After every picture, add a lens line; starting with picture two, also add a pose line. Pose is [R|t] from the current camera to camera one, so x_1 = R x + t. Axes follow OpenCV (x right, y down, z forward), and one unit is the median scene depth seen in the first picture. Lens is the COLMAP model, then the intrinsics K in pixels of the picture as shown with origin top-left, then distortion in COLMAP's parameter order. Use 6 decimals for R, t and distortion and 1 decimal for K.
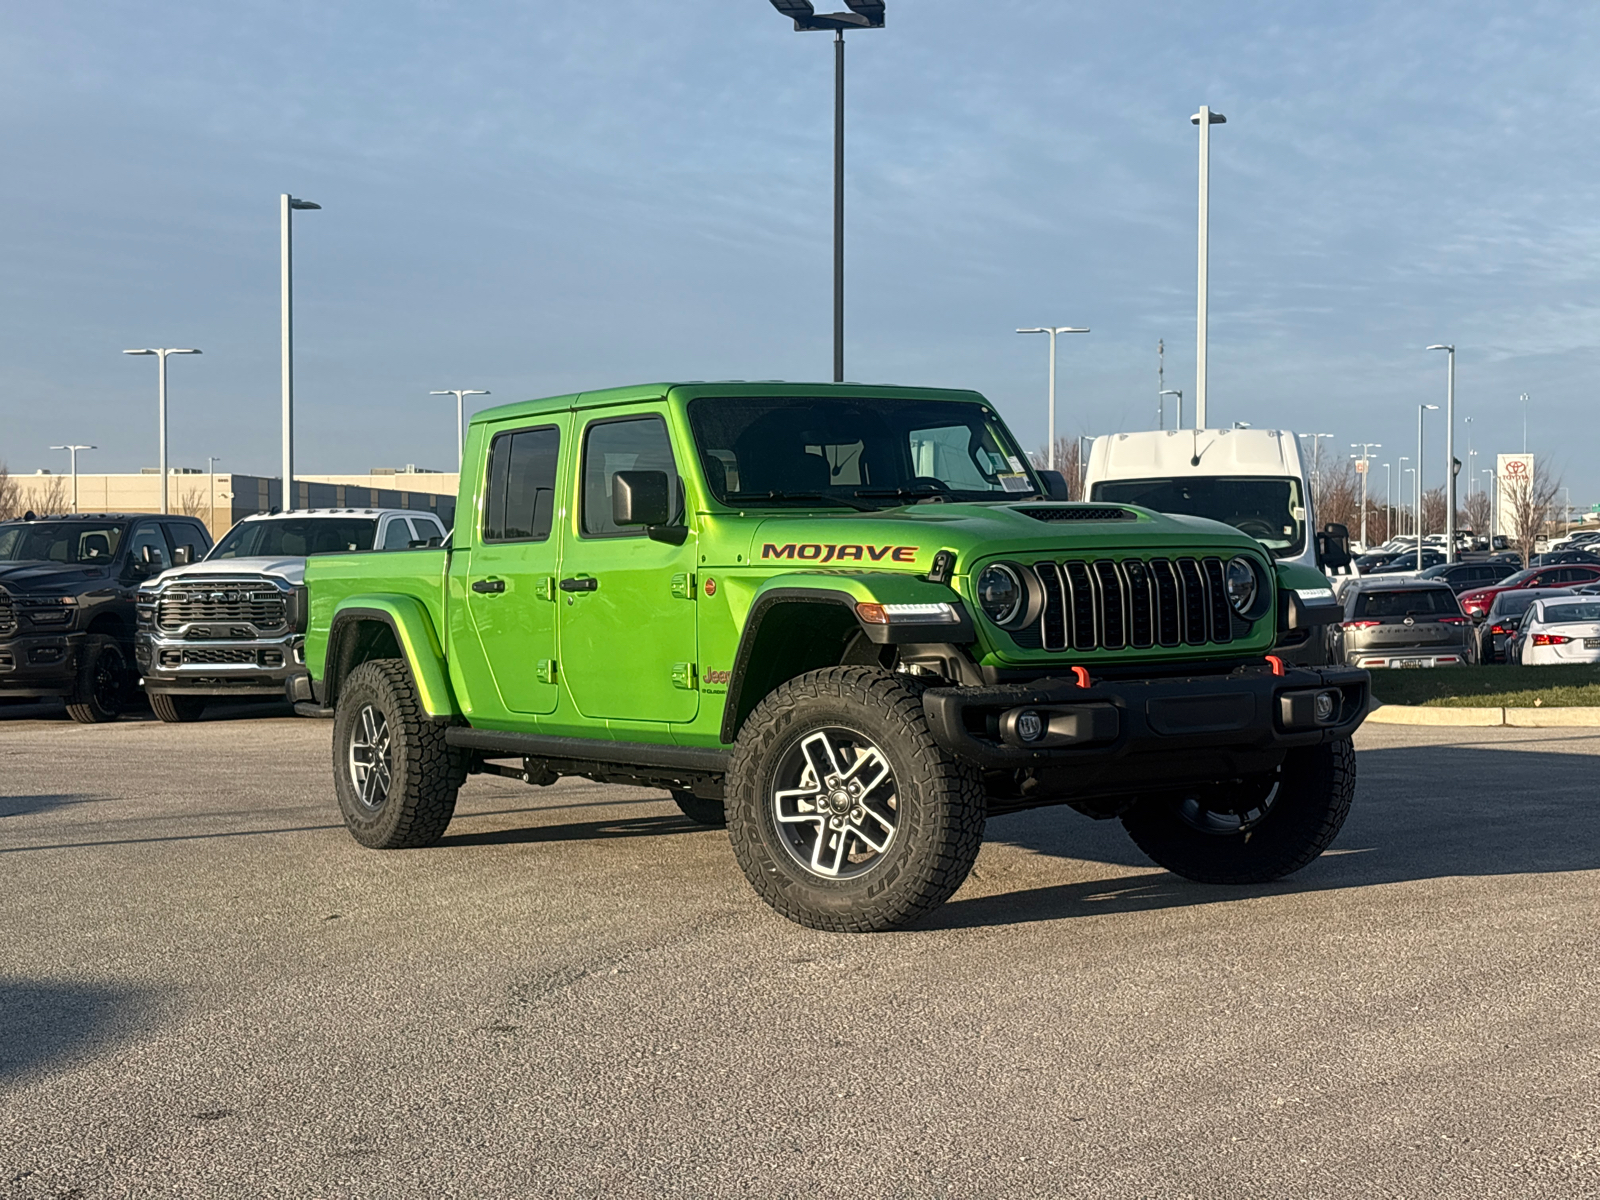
lens RADIAL K [[2537.9, 0, 764.4], [0, 2537.9, 601.8], [0, 0, 1]] dist [0.249861, -0.132449]
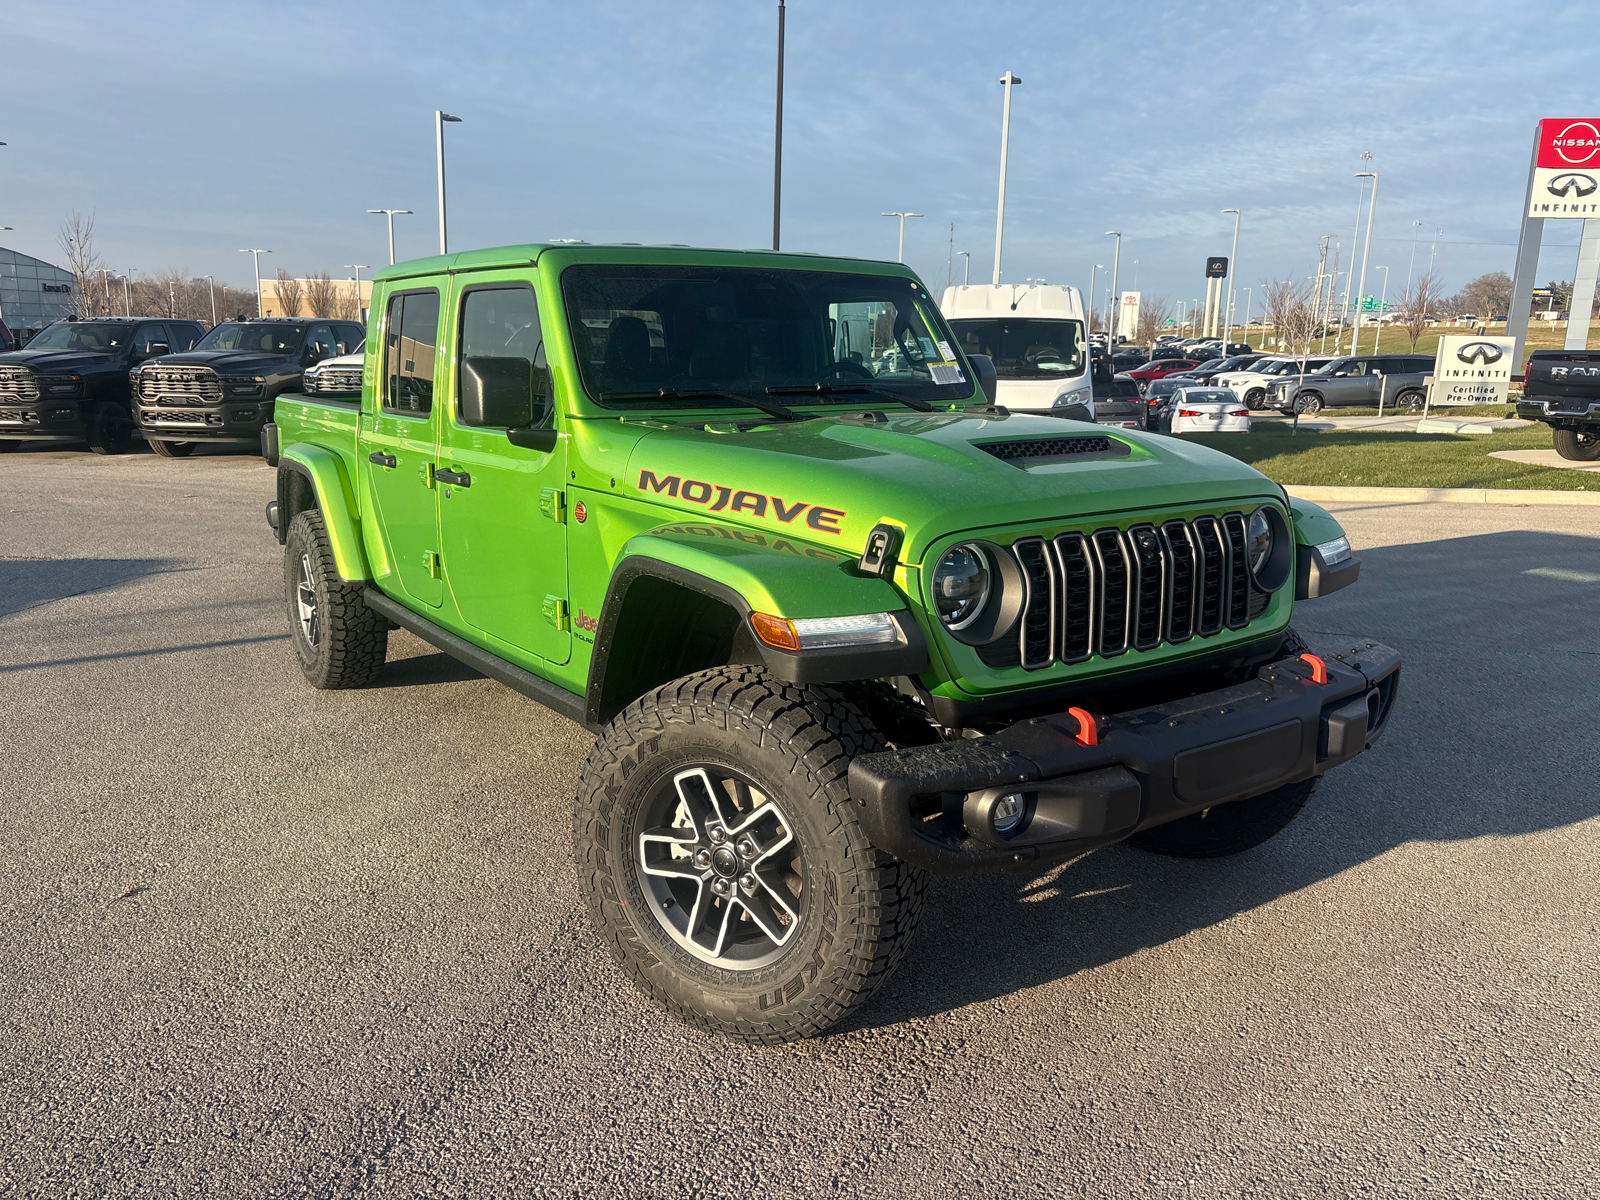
lens RADIAL K [[1225.8, 0, 795.4], [0, 1225.8, 607.2], [0, 0, 1]] dist [0.130906, -0.311237]
pose [[0.998863, 0.017817, 0.044213, 0.030795], [-0.026322, 0.979452, 0.199951, -0.058002], [-0.039742, -0.200888, 0.978808, 0.629793]]
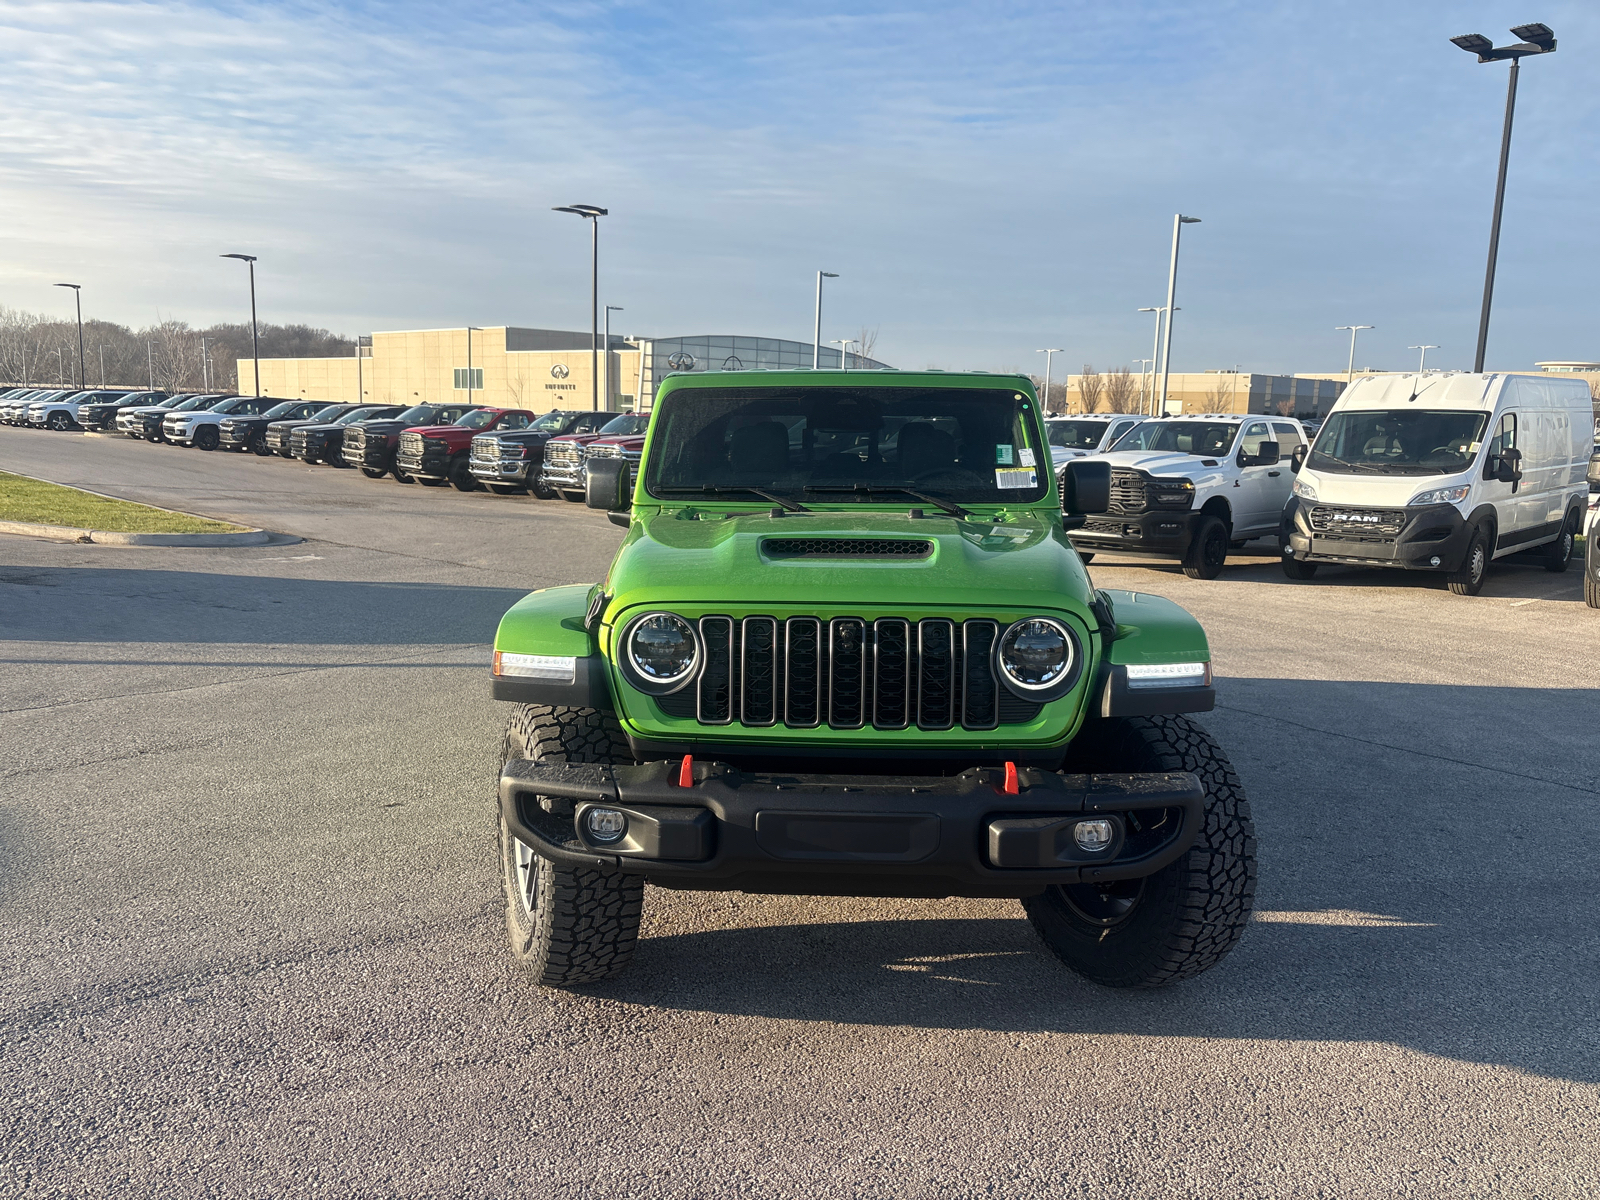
lens RADIAL K [[1229.7, 0, 777.1], [0, 1229.7, 595.8], [0, 0, 1]] dist [0.057143, -0.061863]
pose [[0.814805, 0.107767, -0.569630, 0.331585], [-0.030898, 0.989247, 0.142956, -0.074919], [0.578911, -0.098881, 0.809373, 0.642356]]
